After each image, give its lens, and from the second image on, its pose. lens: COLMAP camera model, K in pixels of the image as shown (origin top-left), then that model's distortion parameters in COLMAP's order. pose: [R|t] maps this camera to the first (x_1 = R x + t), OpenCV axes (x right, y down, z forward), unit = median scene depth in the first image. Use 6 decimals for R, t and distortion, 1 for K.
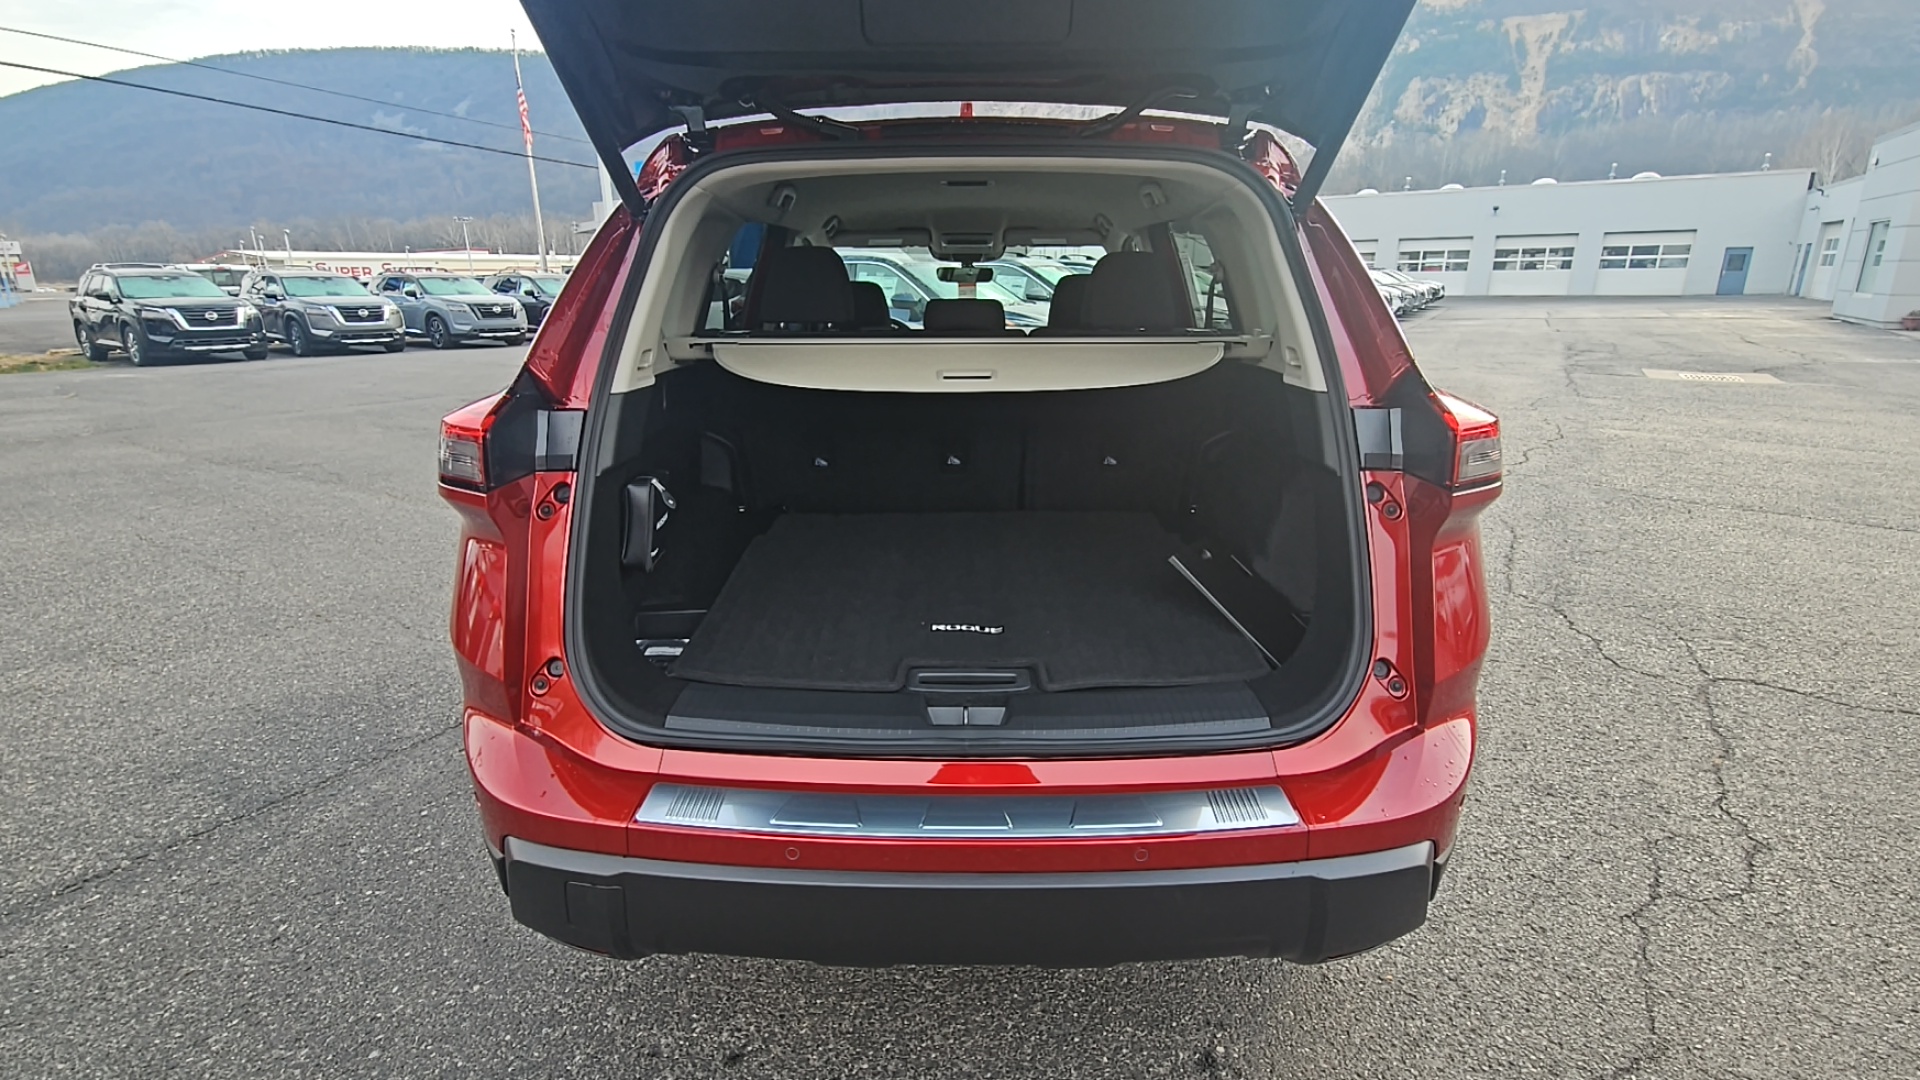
lens RADIAL K [[856.8, 0, 952.5], [0, 856.8, 539.6], [0, 0, 1]] dist [0.014160, -0.010199]
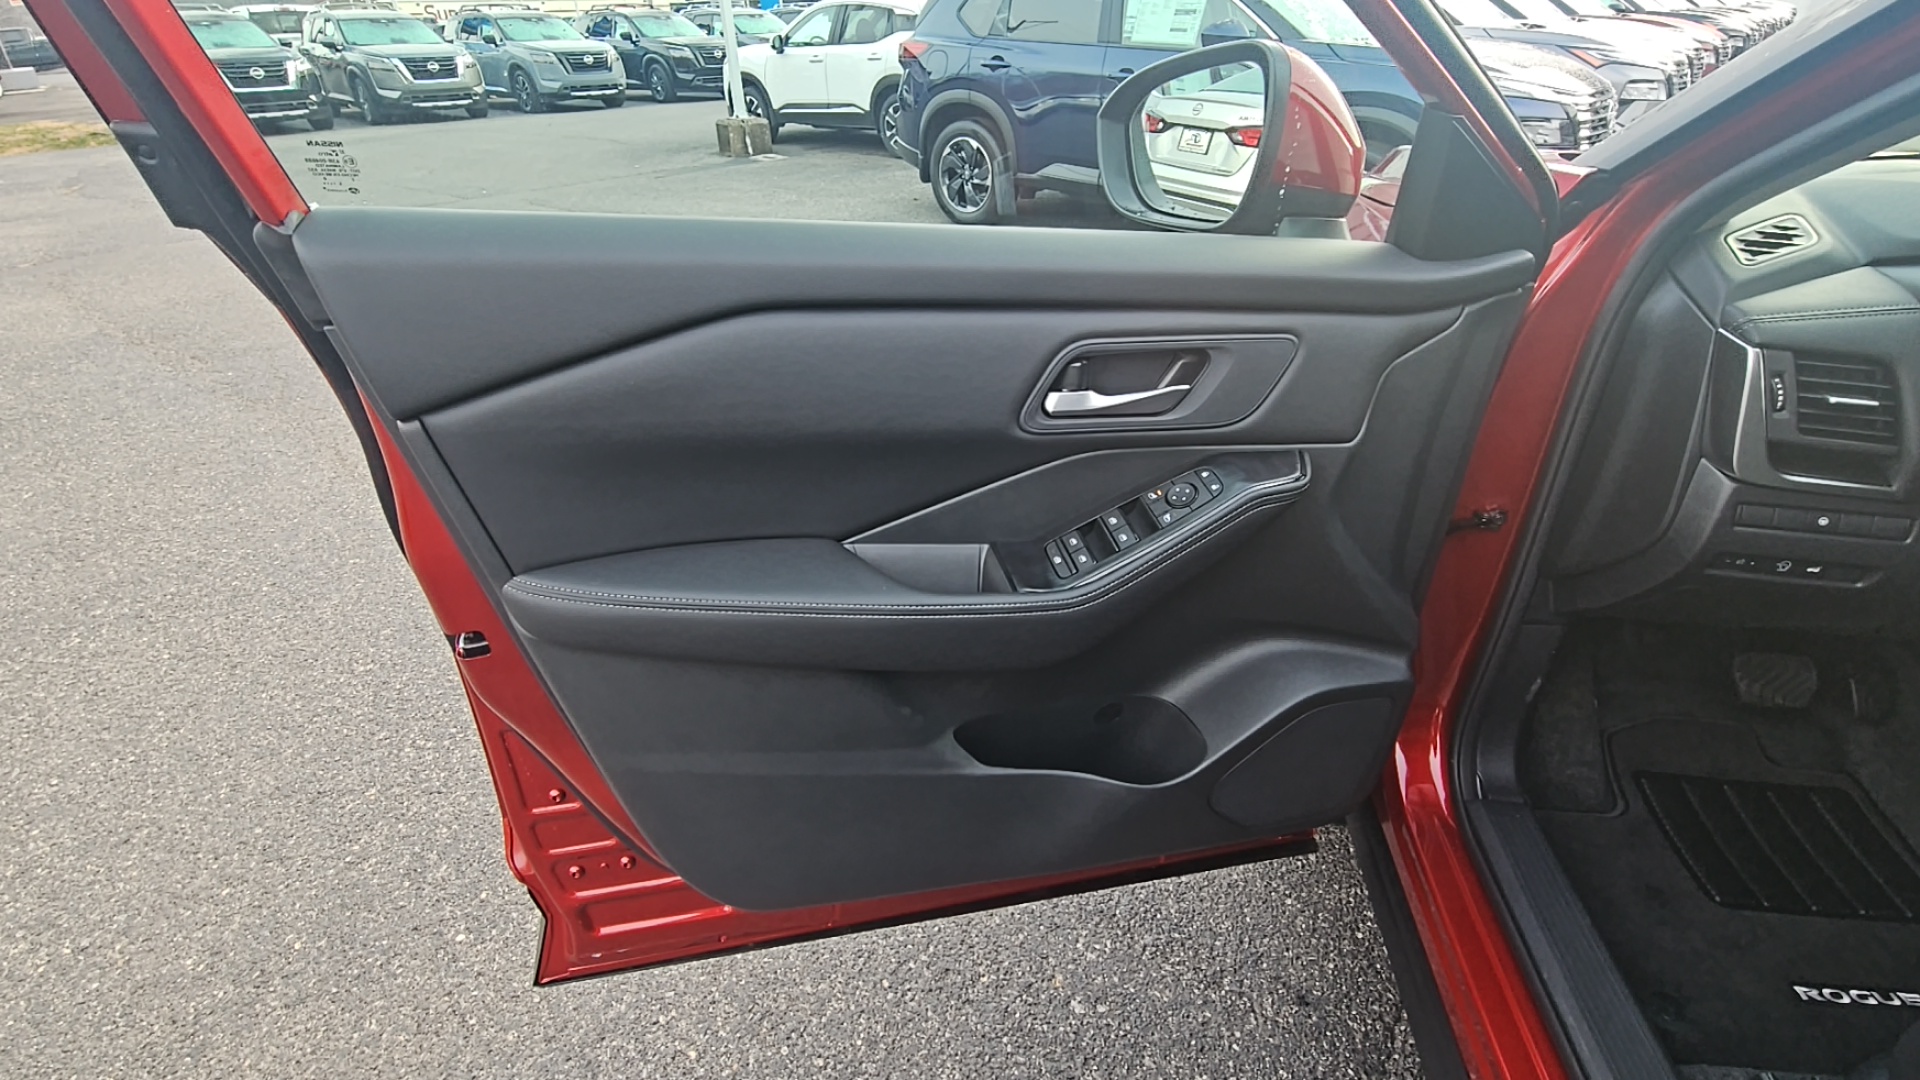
lens RADIAL K [[856.8, 0, 954.7], [0, 856.8, 543.2], [0, 0, 1]] dist [0.014160, -0.010199]
pose [[0.990583, 0.058654, -0.123711, -0.061315], [-0.025363, 0.966562, 0.255176, -0.043881], [0.134541, -0.249635, 0.958948, 0.158465]]
